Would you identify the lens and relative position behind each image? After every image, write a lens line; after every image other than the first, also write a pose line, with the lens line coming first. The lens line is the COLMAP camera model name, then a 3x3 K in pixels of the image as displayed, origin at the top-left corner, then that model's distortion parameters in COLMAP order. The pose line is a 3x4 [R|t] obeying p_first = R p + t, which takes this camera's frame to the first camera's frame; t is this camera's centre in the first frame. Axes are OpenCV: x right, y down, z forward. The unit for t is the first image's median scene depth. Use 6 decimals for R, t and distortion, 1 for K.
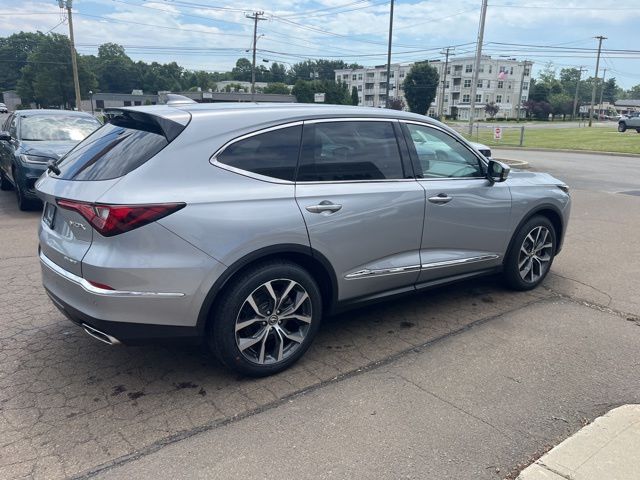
lens RADIAL K [[483.5, 0, 319.5], [0, 483.5, 243.1], [0, 0, 1]] dist [0.075322, -0.095484]
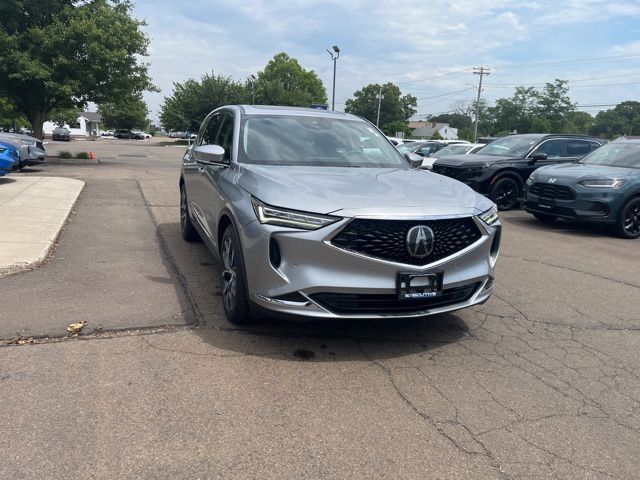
lens RADIAL K [[483.5, 0, 318.2], [0, 483.5, 237.5], [0, 0, 1]] dist [0.075322, -0.095484]
pose [[-0.252279, 0.166615, -0.953202, 1.170864], [-0.291925, 0.926064, 0.239133, -0.265855], [0.922570, 0.338592, -0.184988, 1.293254]]
